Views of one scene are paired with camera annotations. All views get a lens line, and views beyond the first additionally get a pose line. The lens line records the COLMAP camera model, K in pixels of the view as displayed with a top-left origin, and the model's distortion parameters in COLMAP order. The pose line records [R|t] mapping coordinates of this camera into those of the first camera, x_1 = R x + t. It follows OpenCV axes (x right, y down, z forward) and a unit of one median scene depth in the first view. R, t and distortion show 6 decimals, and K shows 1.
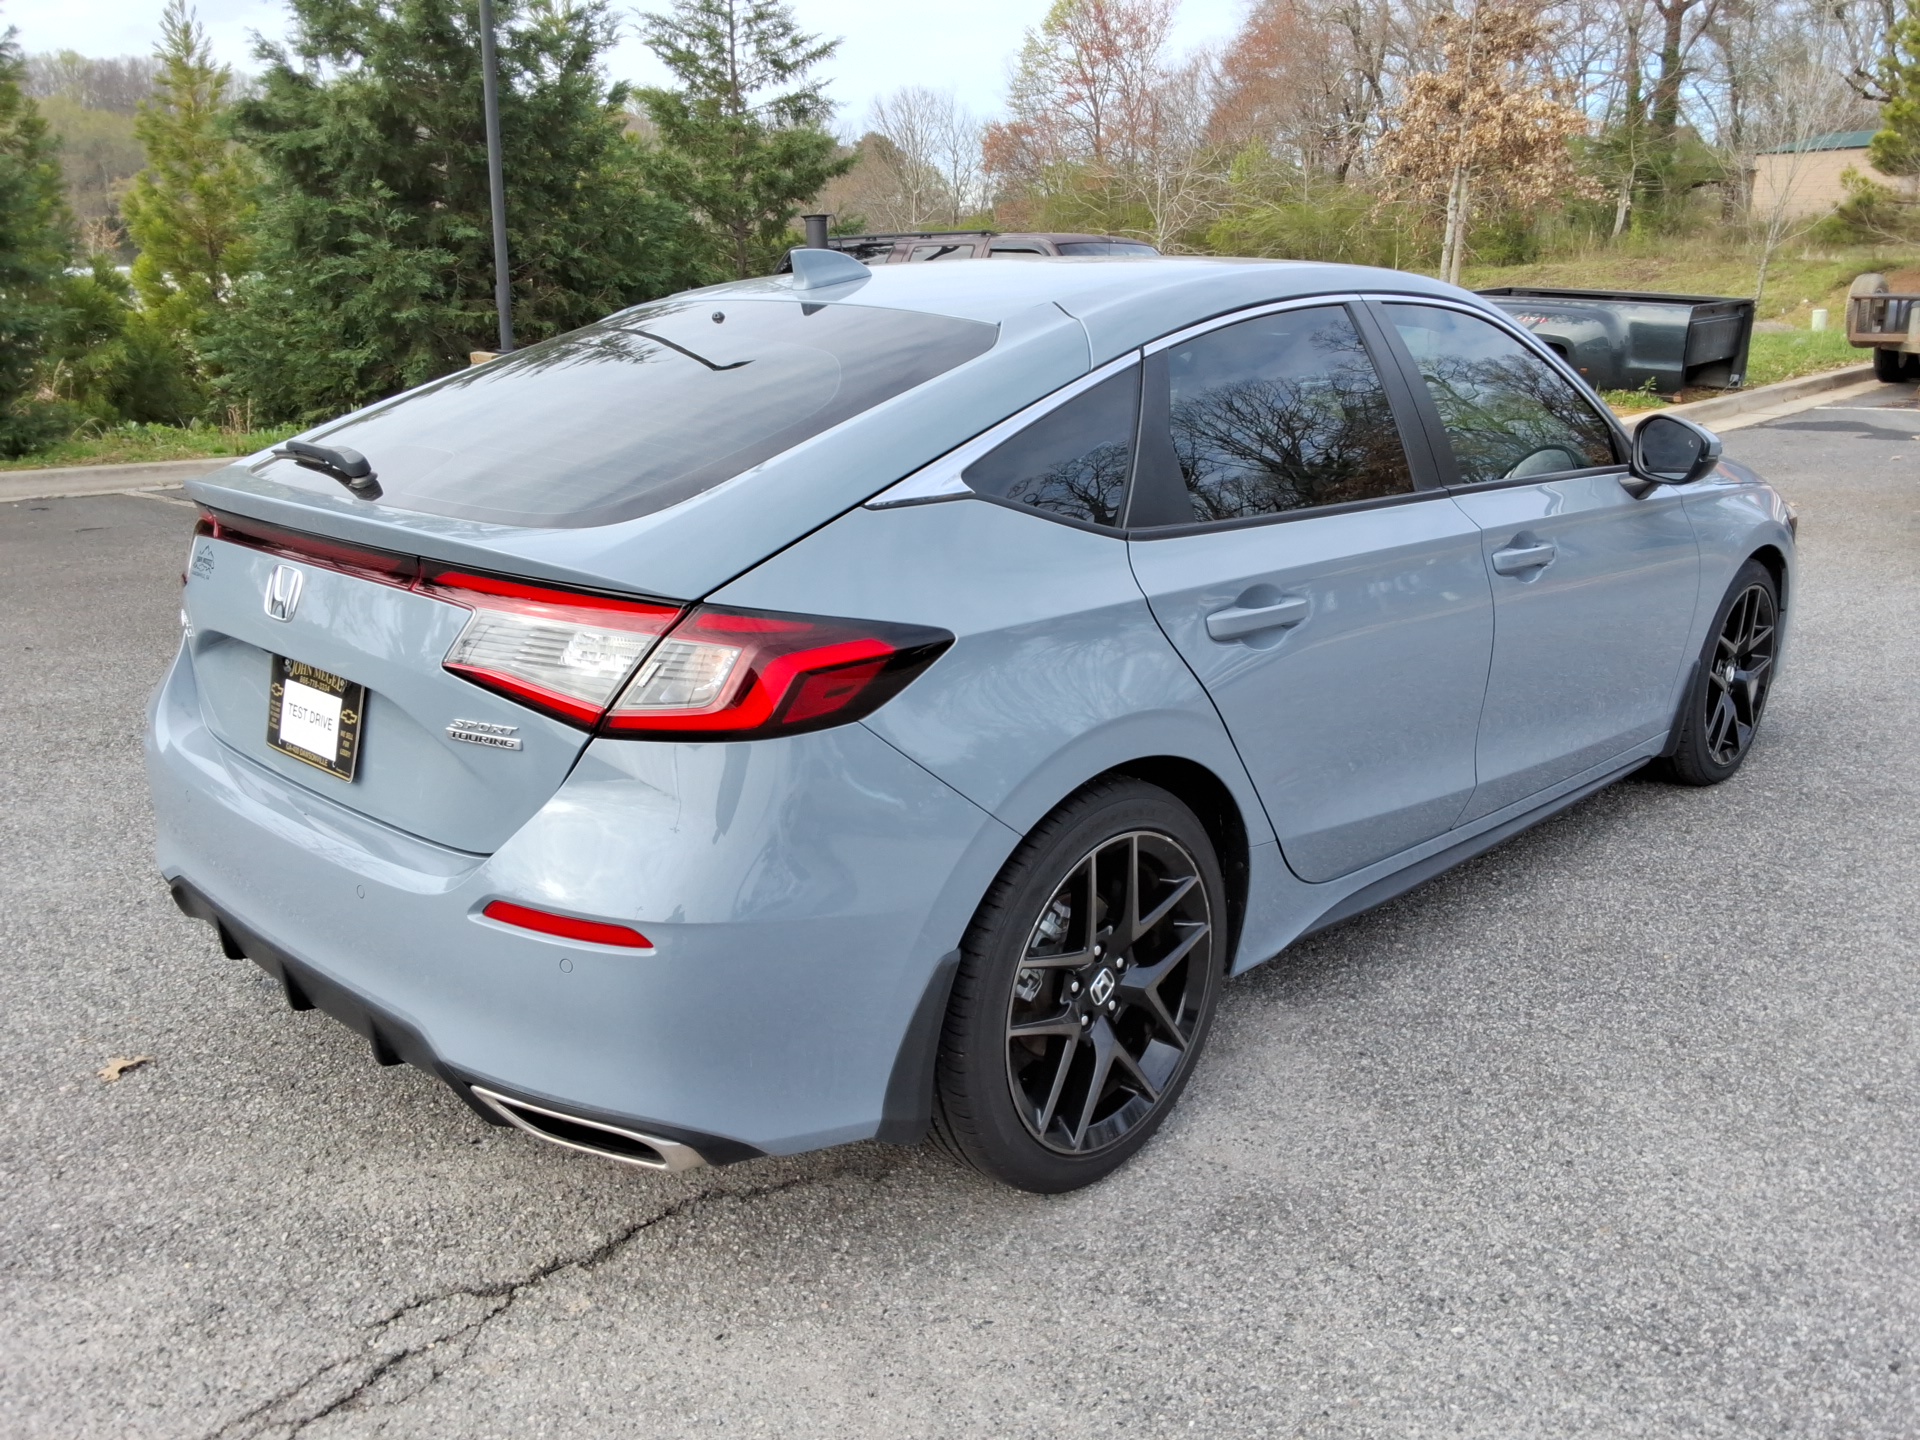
lens RADIAL K [[1530.5, 0, 981.2], [0, 1530.5, 711.4], [0, 0, 1]] dist [0.104930, -0.158649]
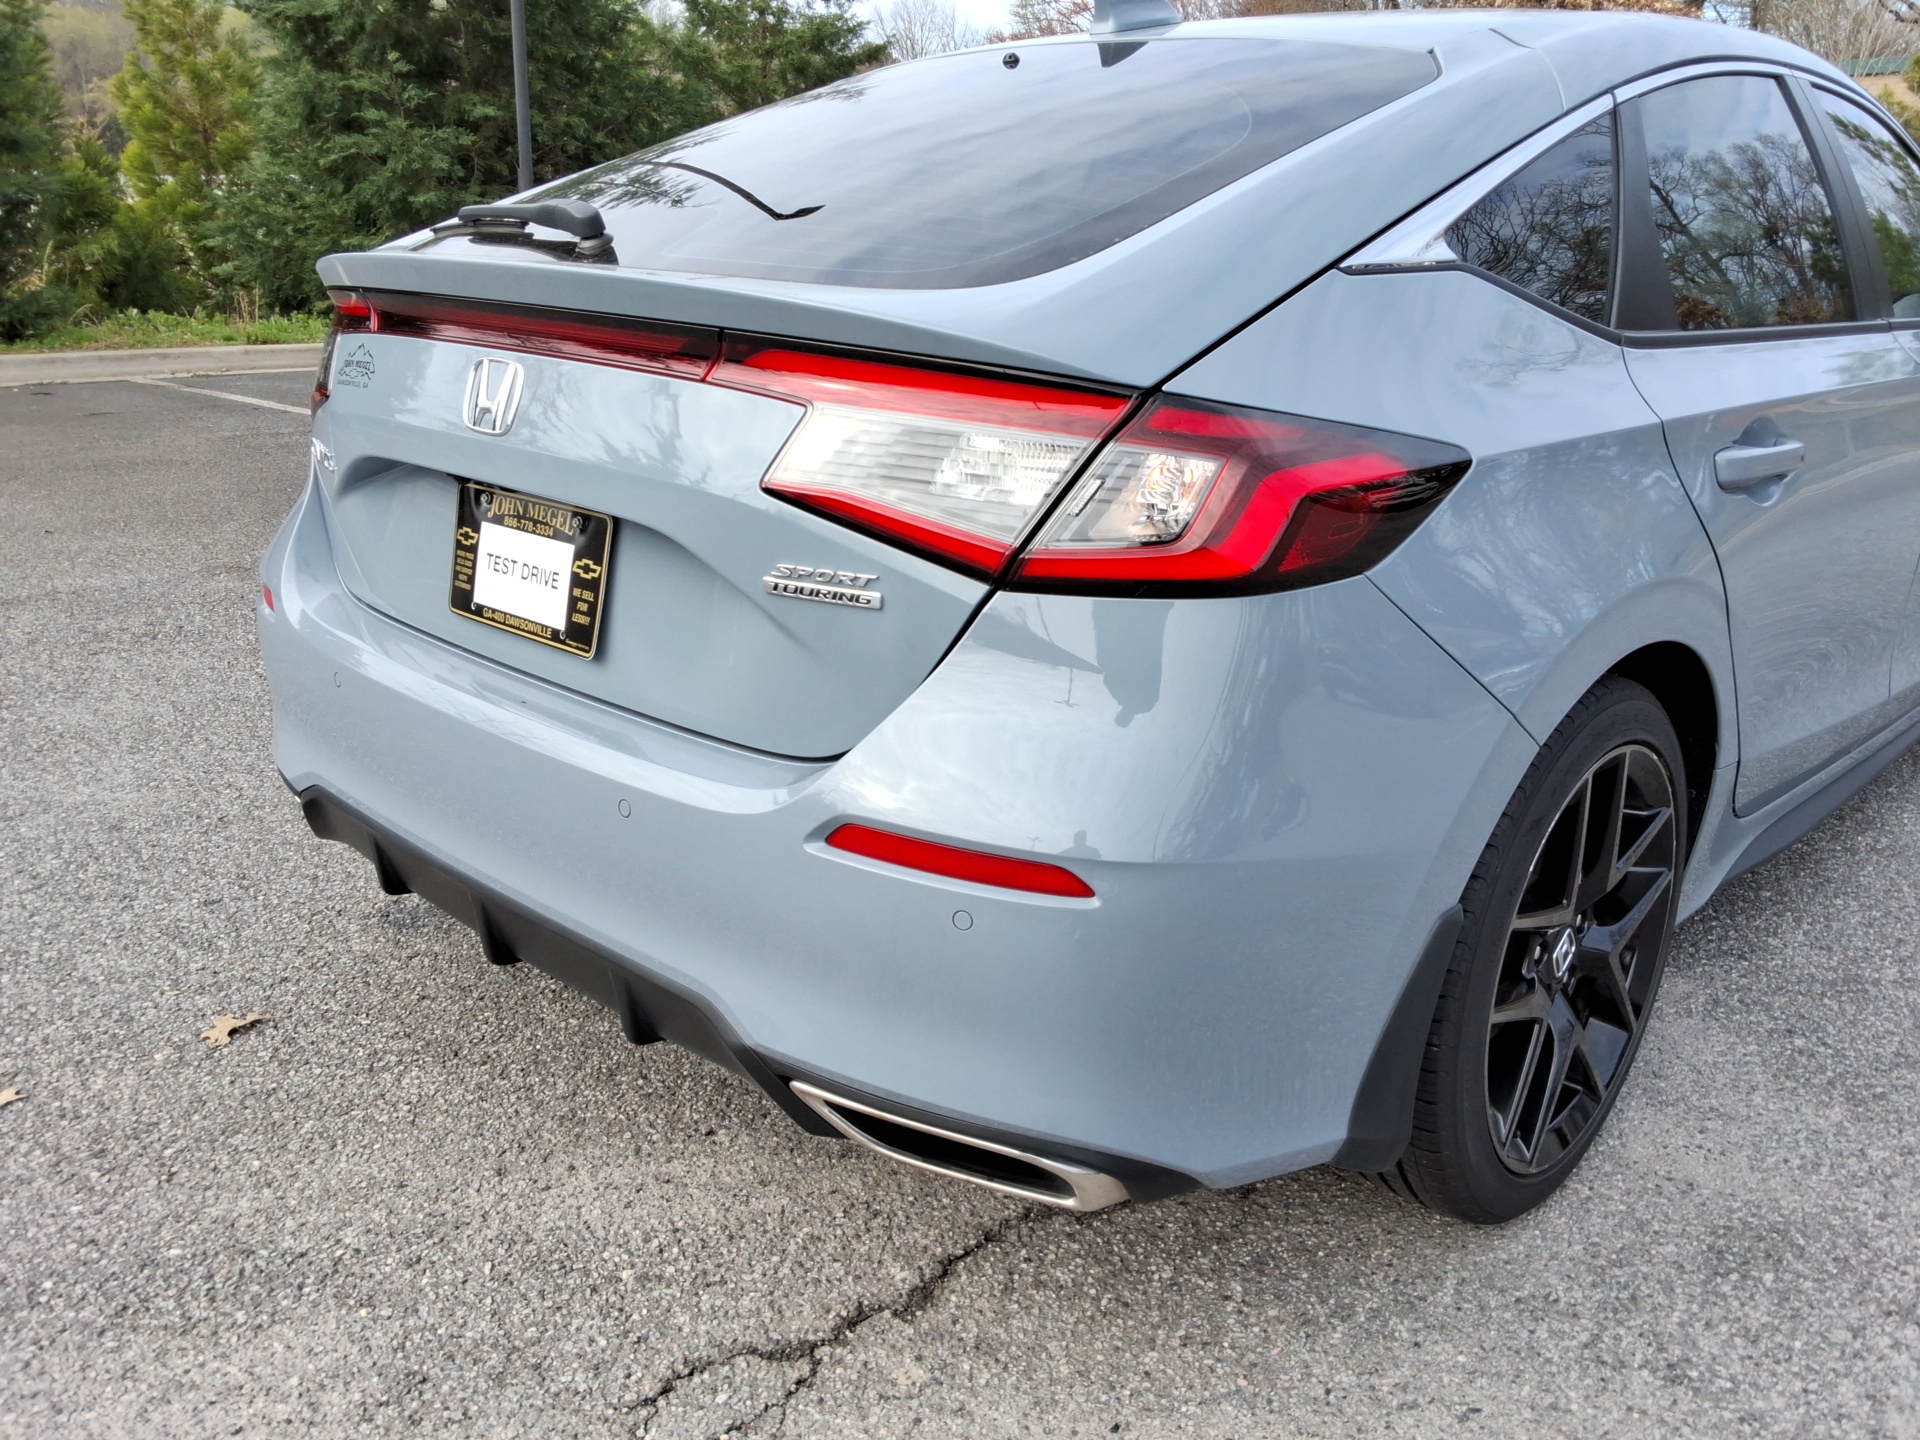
lens RADIAL K [[1521.1, 0, 979.0], [0, 1521.1, 711.9], [0, 0, 1]] dist [0.143909, -0.231982]
pose [[0.999876, 0.013457, 0.008220, -0.215506], [-0.013829, 0.998802, 0.046940, 0.032133], [-0.007578, -0.047048, 0.998864, 0.260308]]
